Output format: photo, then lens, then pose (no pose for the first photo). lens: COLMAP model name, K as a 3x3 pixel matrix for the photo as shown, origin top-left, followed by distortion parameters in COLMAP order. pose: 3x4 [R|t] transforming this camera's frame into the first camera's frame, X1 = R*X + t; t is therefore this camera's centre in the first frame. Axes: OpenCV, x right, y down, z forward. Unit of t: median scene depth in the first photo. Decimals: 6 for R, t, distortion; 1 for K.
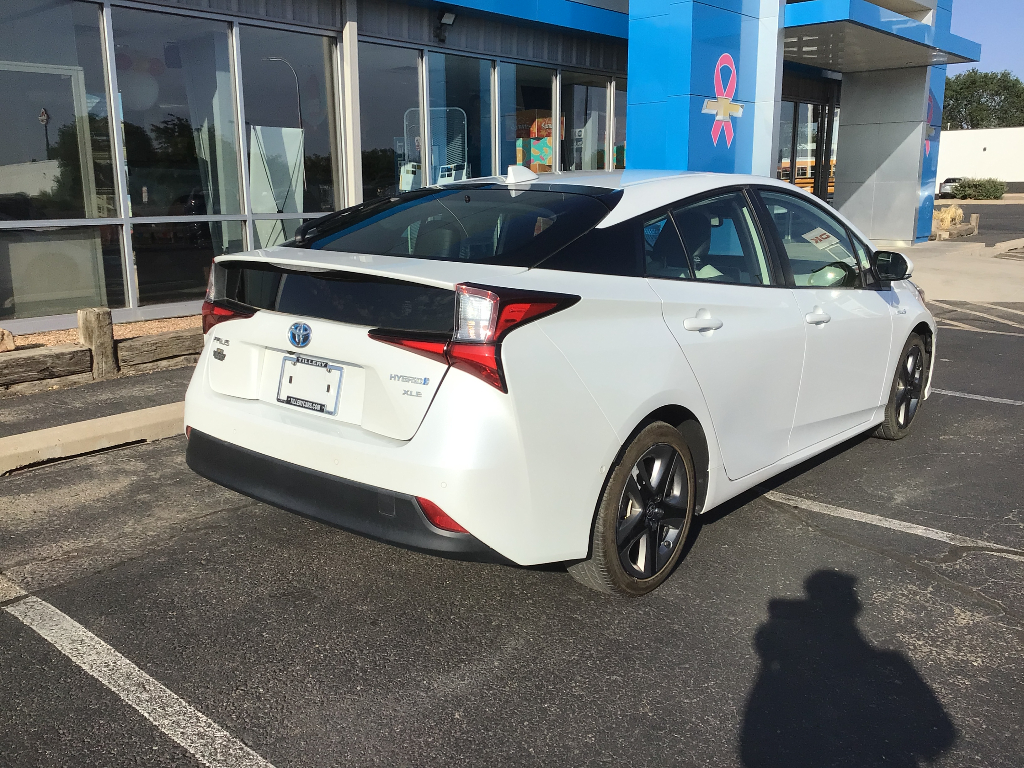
lens RADIAL K [[914.3, 0, 511.7], [0, 914.3, 379.0], [0, 0, 1]] dist [0.067325, -0.069935]
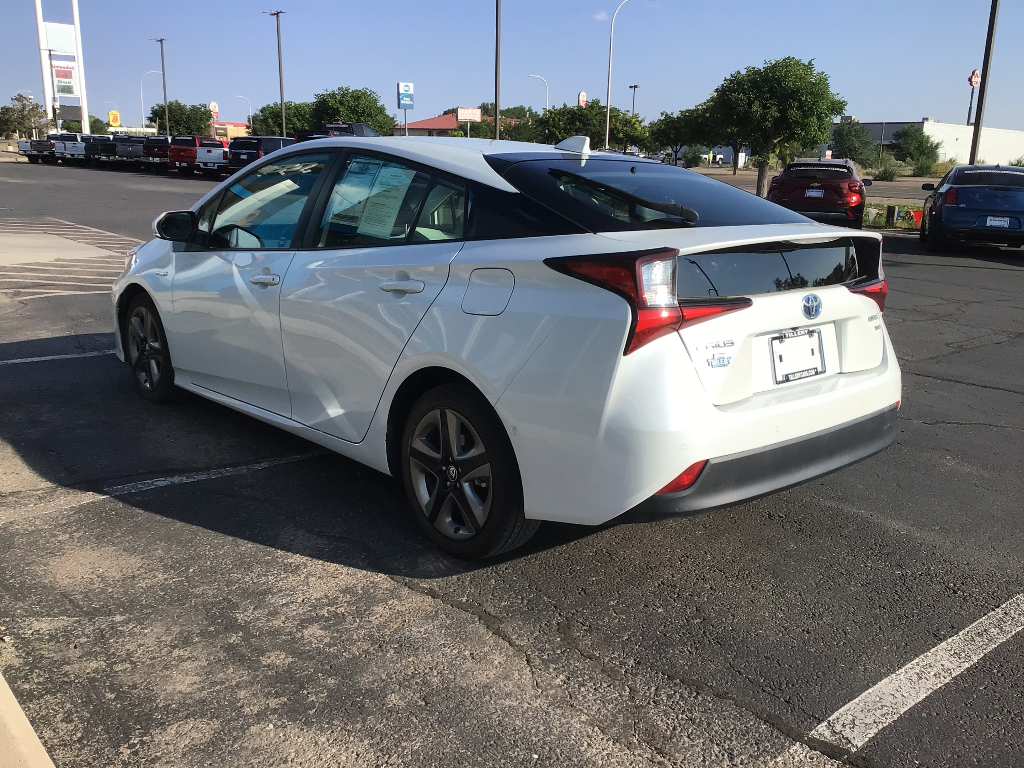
lens RADIAL K [[914.3, 0, 509.4], [0, 914.3, 387.0], [0, 0, 1]] dist [0.067325, -0.069935]
pose [[0.139124, -0.238136, 0.961216, -1.079062], [0.180216, 0.960535, 0.211883, -0.201618], [-0.973738, 0.143749, 0.176549, 0.973571]]
